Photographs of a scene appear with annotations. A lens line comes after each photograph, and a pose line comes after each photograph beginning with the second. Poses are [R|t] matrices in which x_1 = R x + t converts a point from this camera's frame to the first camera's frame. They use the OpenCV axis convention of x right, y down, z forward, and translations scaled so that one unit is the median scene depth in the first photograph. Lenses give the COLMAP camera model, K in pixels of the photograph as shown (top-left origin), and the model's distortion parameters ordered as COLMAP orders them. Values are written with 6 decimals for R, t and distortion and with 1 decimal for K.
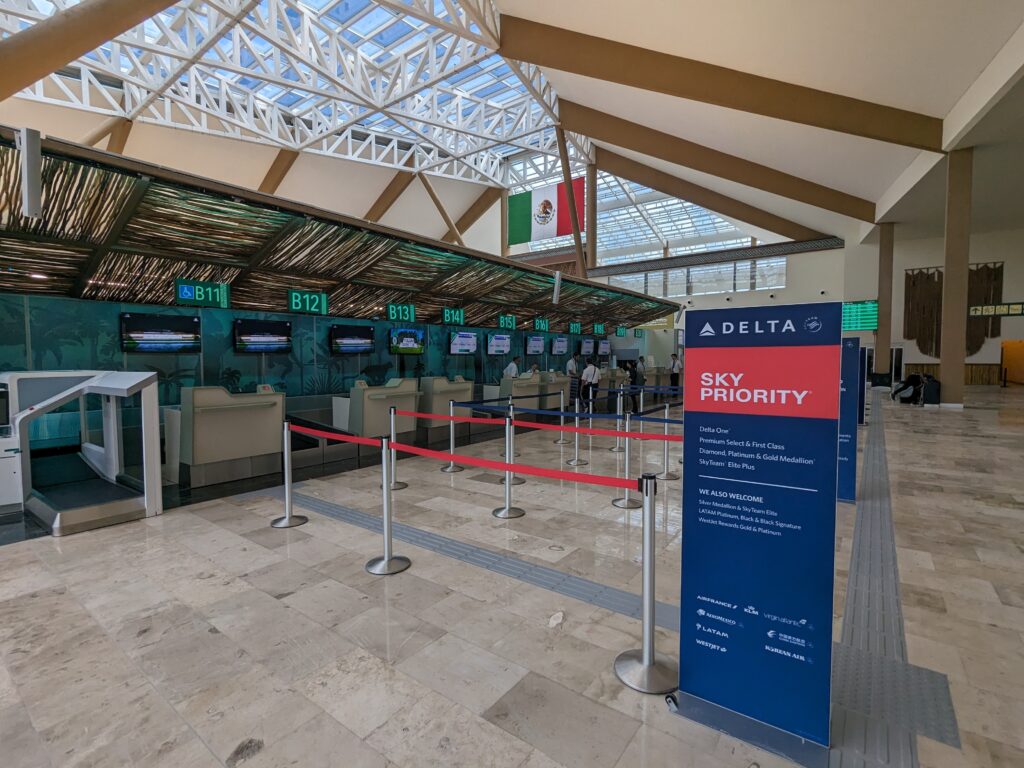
lens RADIAL K [[481.1, 0, 514.4], [0, 481.1, 384.2], [0, 0, 1]] dist [0.017253, 0.000510]
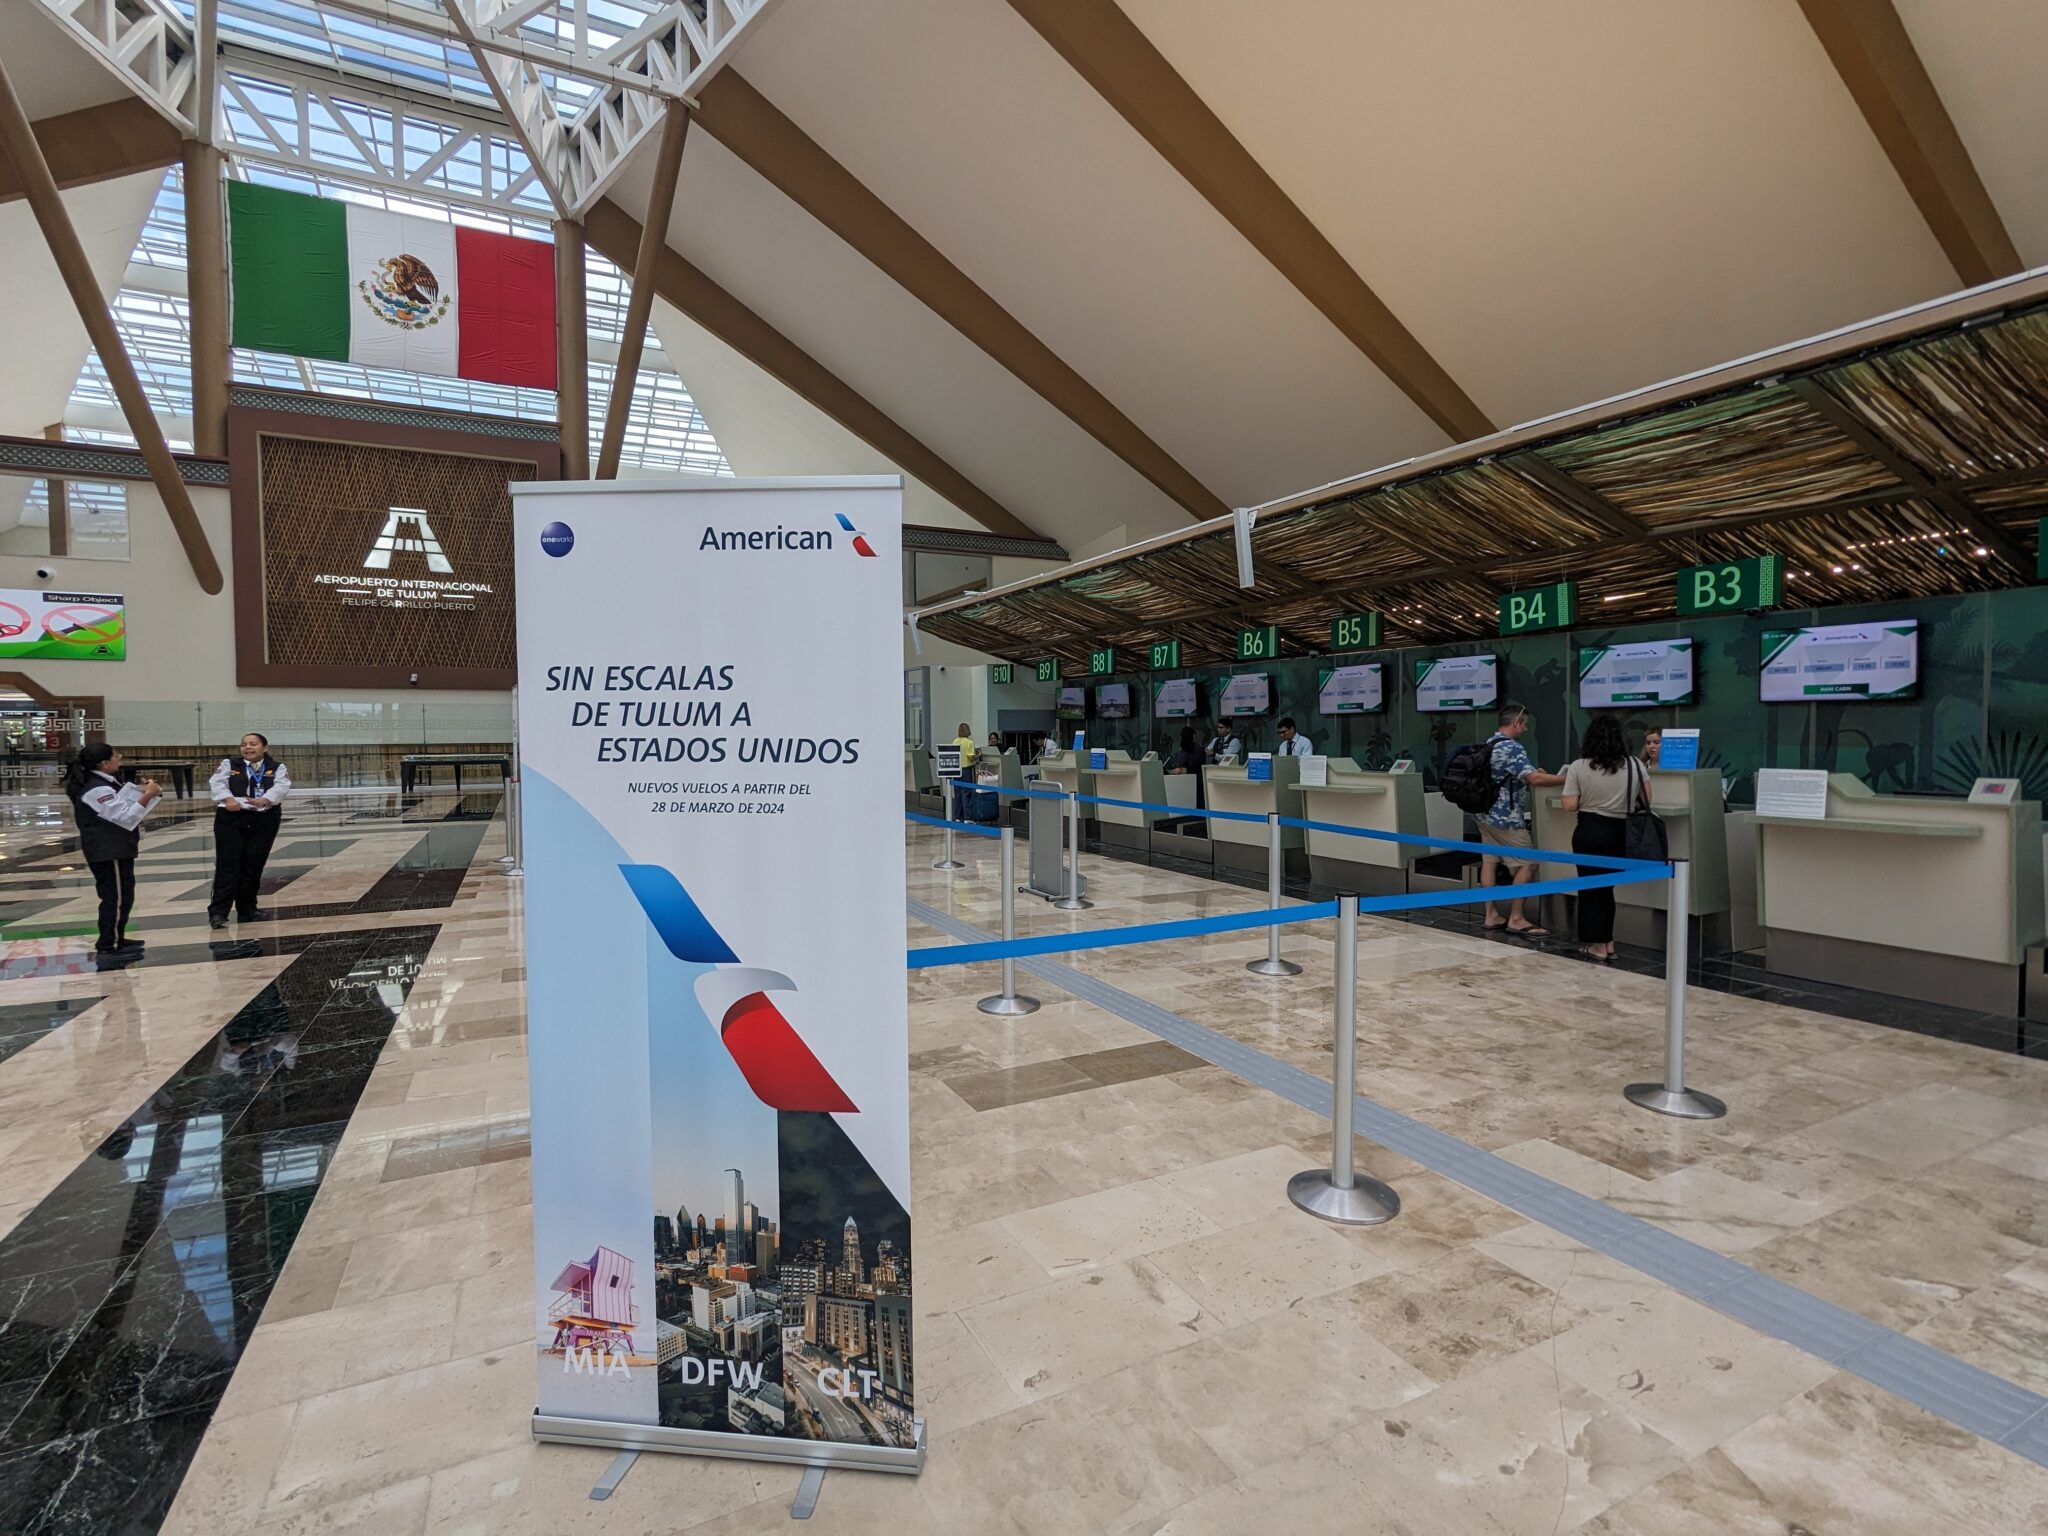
lens RADIAL K [[962.2, 0, 1030.8], [0, 962.2, 764.3], [0, 0, 1]] dist [0.017253, 0.000510]
pose [[0.432129, -0.035432, 0.901115, -0.380259], [0.042930, 0.998903, 0.018690, -0.015873], [-0.900789, 0.030608, 0.433176, 0.313974]]
